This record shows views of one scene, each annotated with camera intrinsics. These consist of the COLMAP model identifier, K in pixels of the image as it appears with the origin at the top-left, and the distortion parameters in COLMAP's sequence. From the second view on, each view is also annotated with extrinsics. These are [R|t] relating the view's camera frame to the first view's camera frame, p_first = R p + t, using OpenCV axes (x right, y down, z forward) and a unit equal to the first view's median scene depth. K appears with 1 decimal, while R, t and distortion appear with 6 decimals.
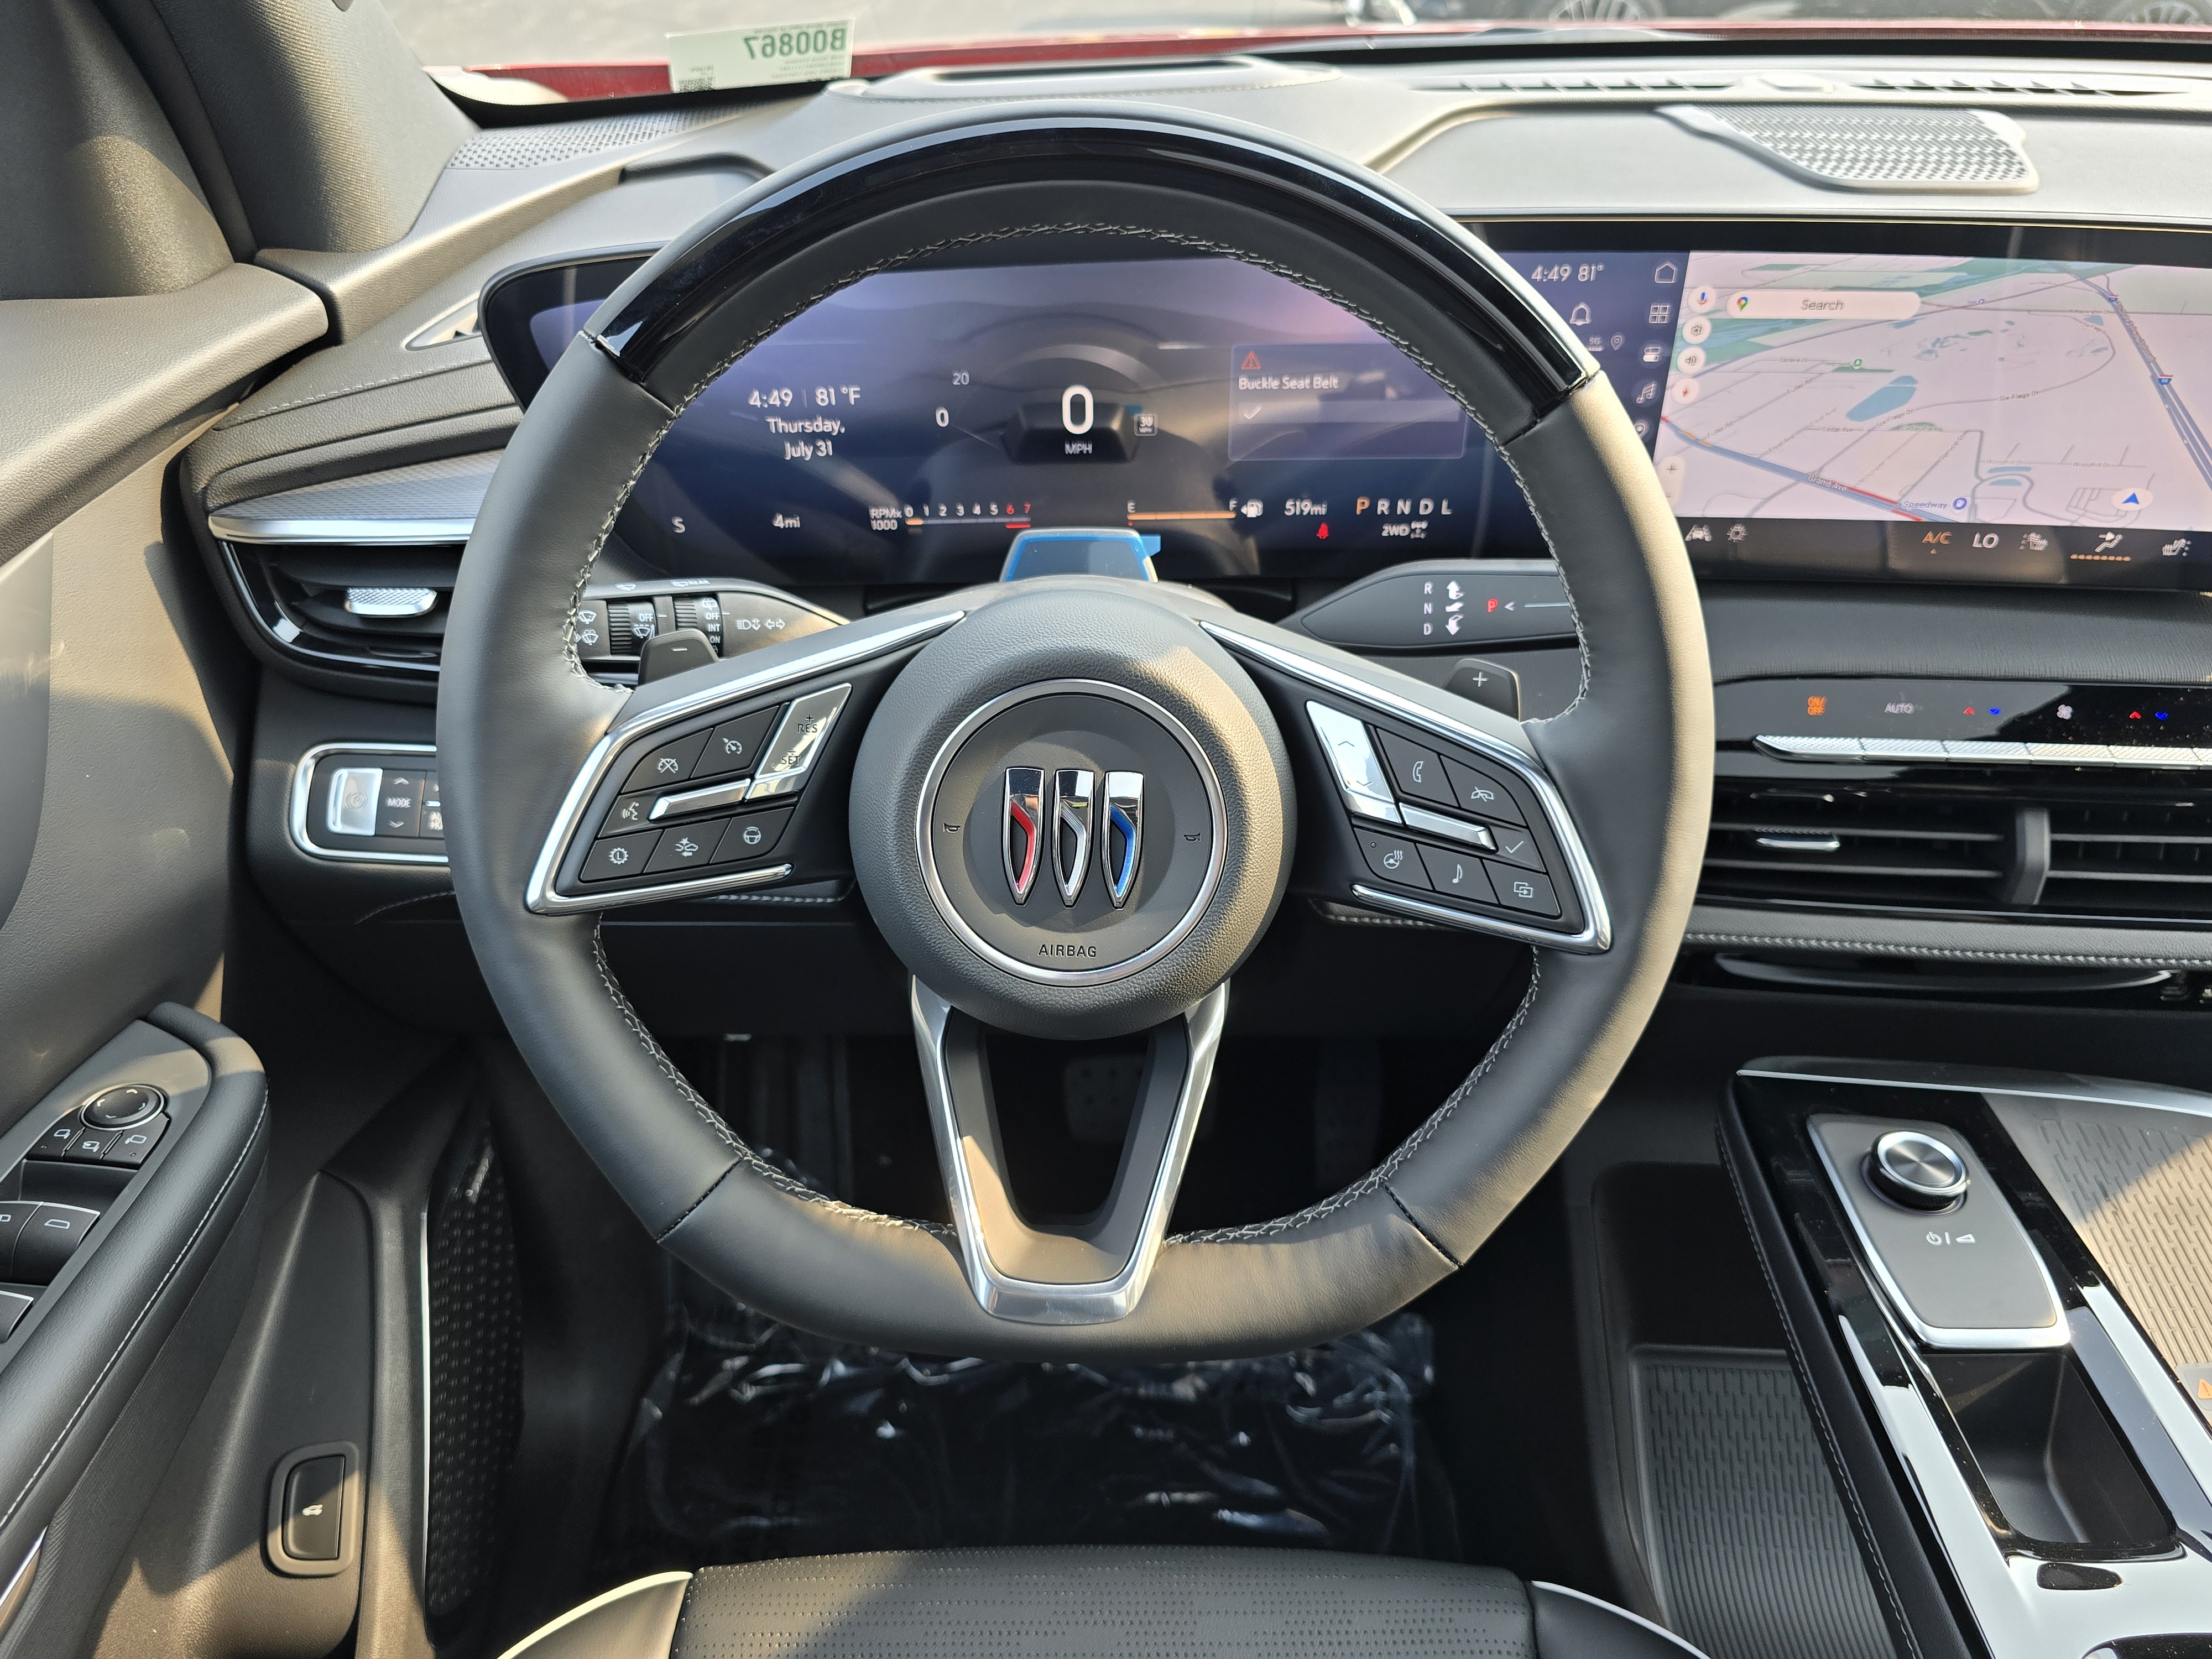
lens RADIAL K [[1578.3, 0, 1107.1], [0, 1578.3, 857.1], [0, 0, 1]] dist [0.003352, -0.015239]
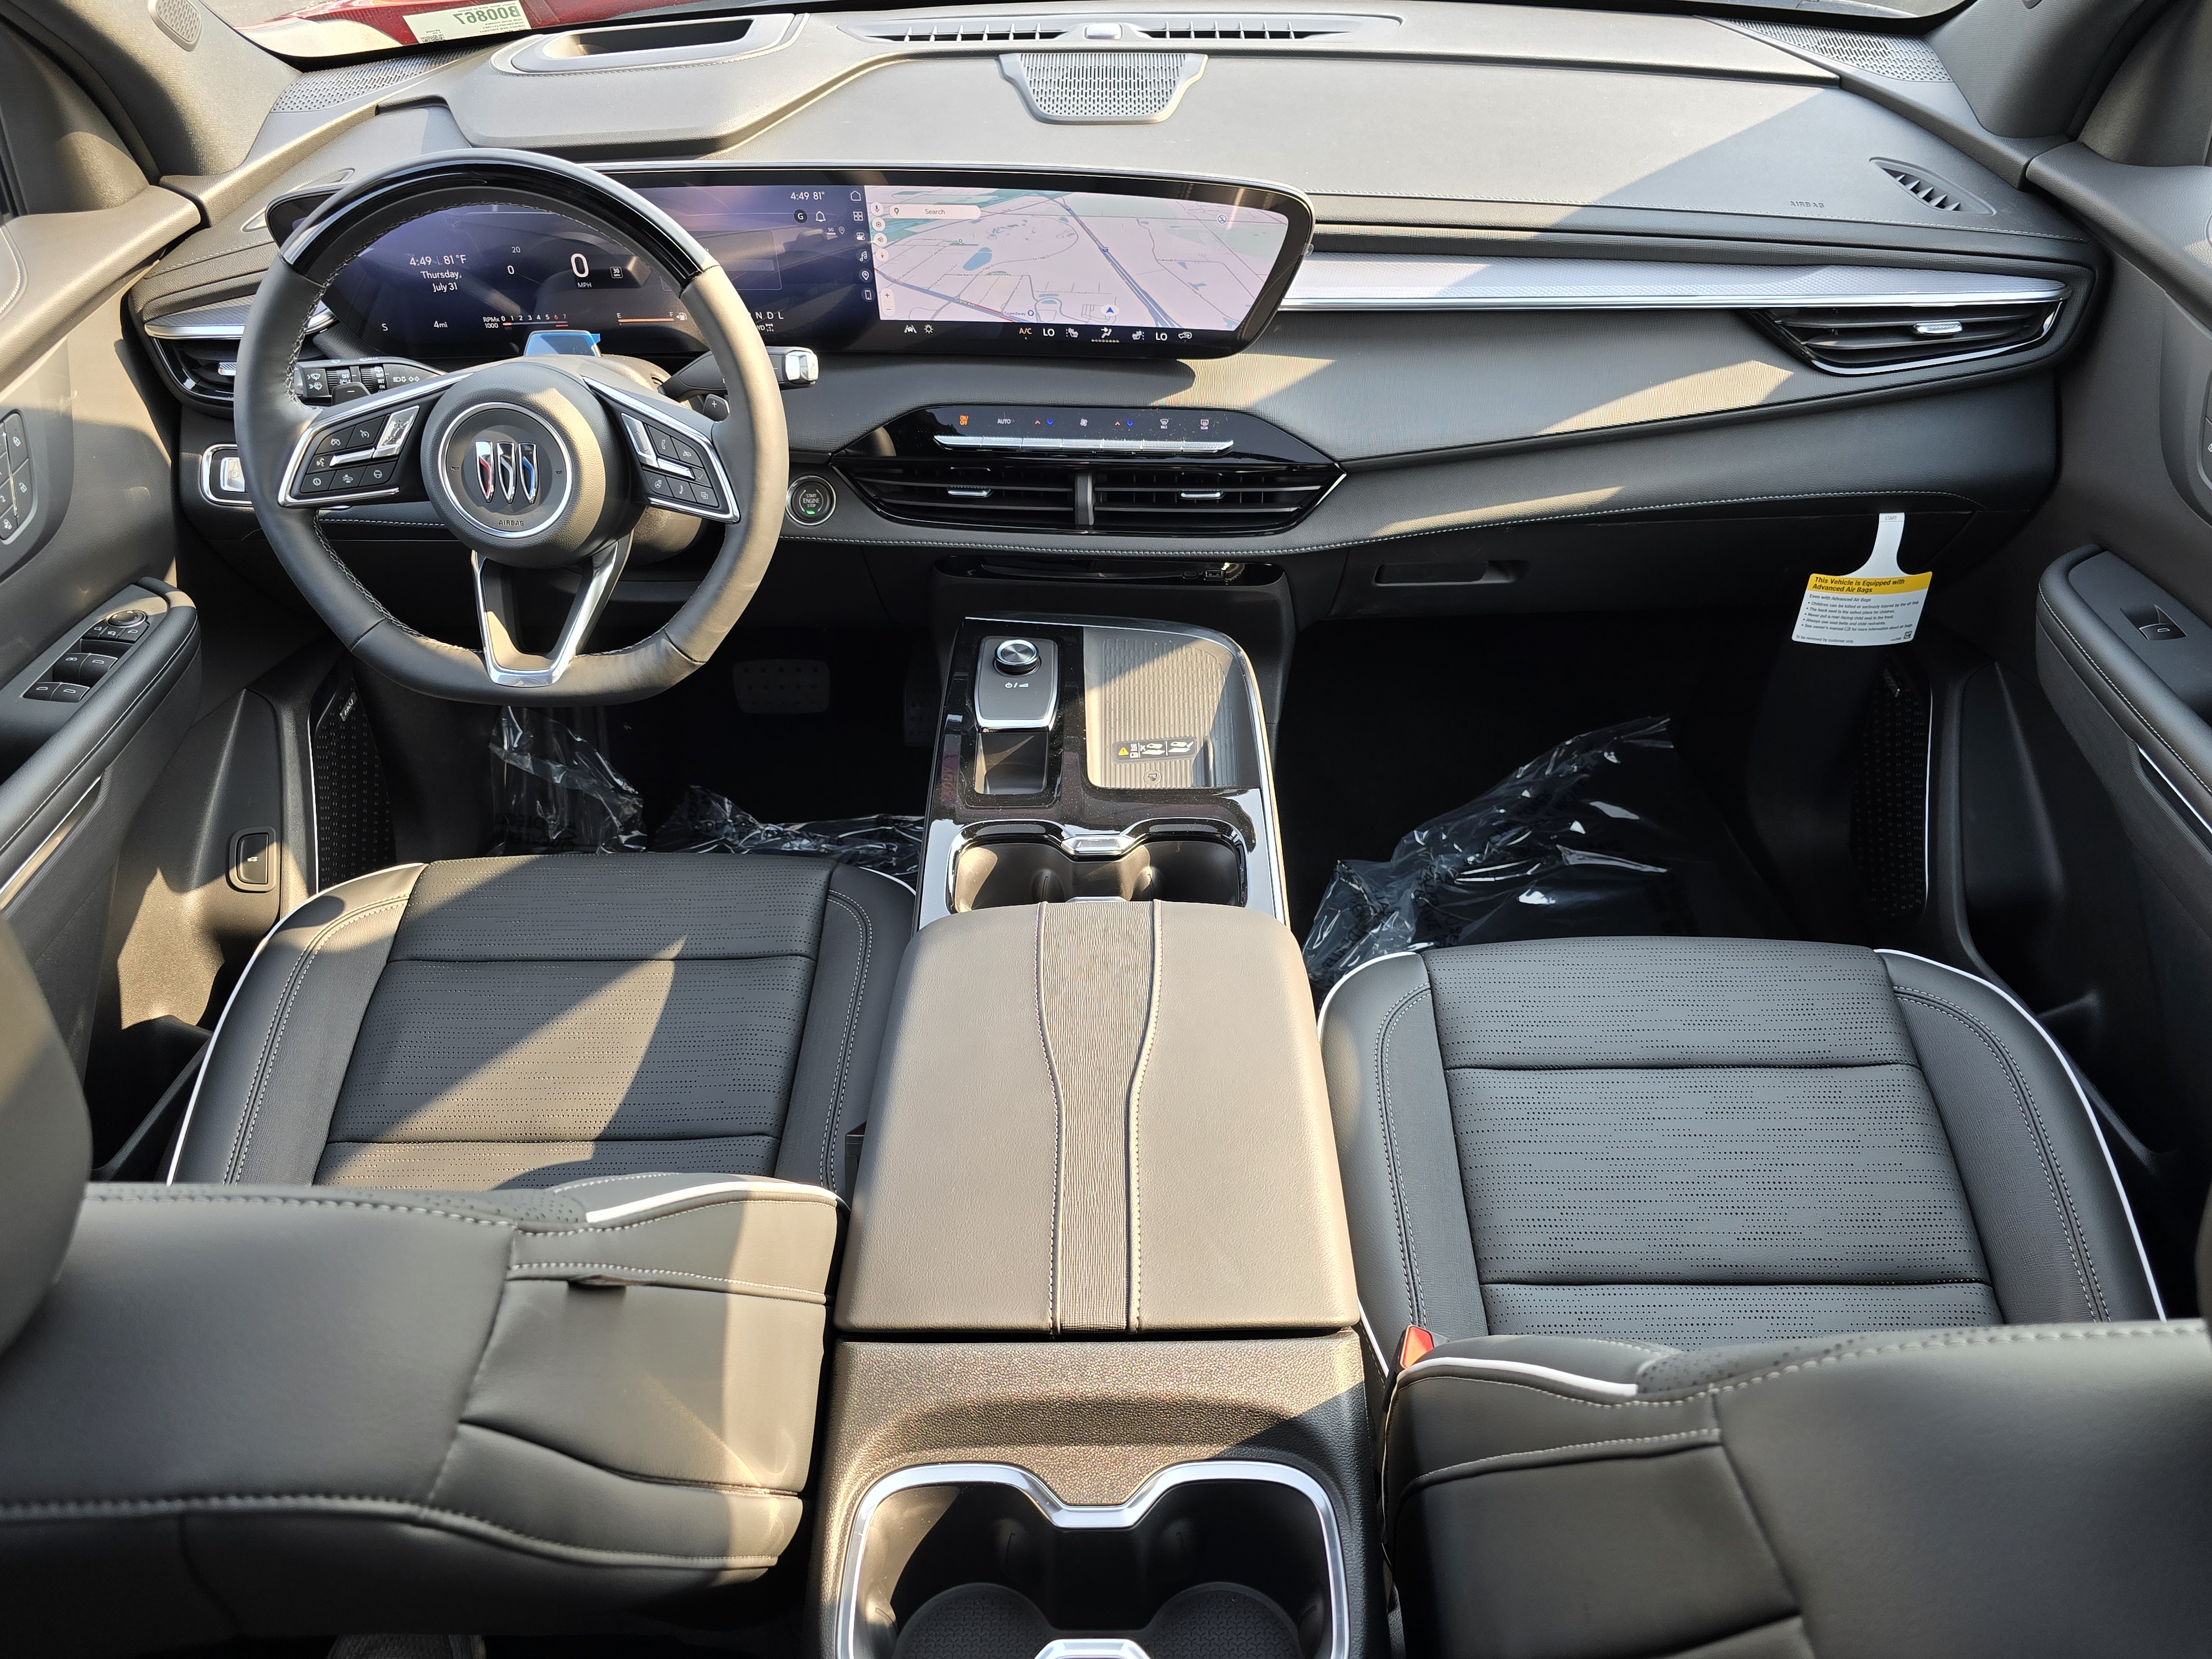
lens RADIAL K [[1507.1, 0, 1106.0], [0, 1507.1, 829.5], [0, 0, 1]] dist [0.003971, -0.017691]
pose [[0.999954, -0.000830, -0.009598, 0.664806], [0.002196, 0.989695, 0.143176, 0.145128], [0.009380, -0.143190, 0.989651, -0.960500]]
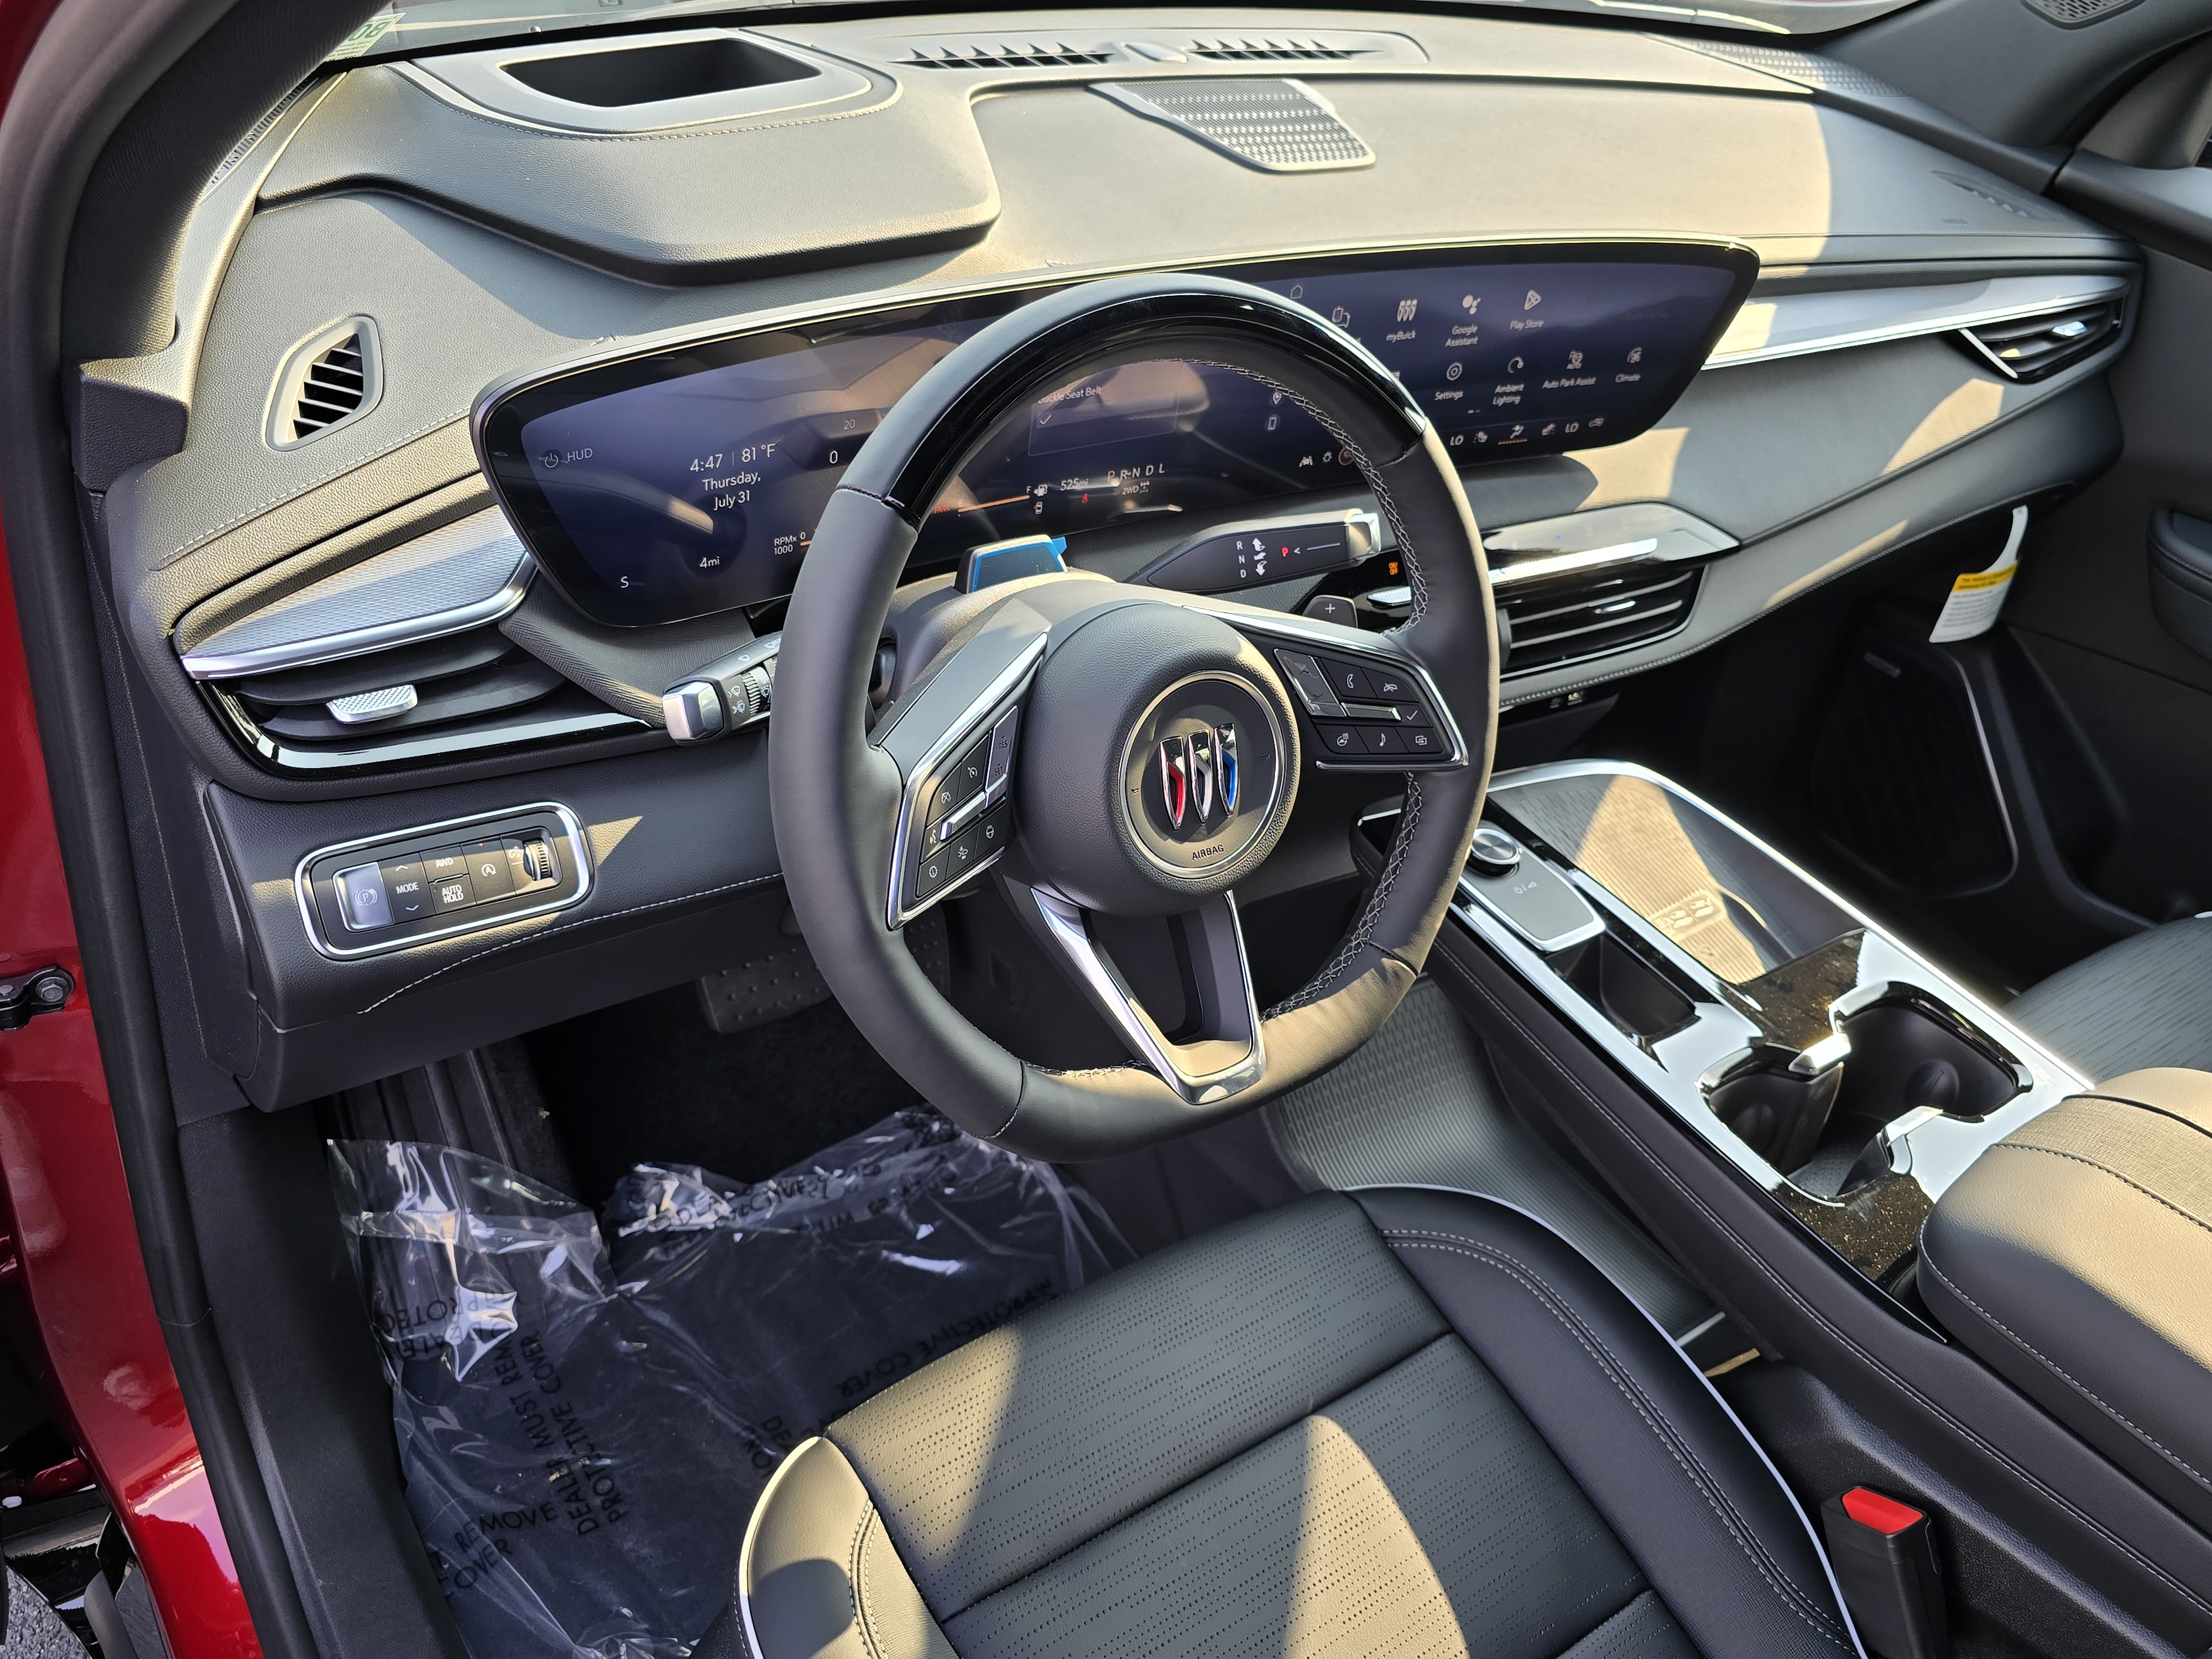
lens RADIAL K [[1702.4, 0, 1111.8], [0, 1702.4, 870.3], [0, 0, 1]] dist [-0.001067, -0.004215]
pose [[0.808440, -0.265234, 0.525429, -0.709483], [0.195334, 0.963018, 0.185581, -0.179332], [-0.555220, -0.047396, 0.830352, -0.205046]]
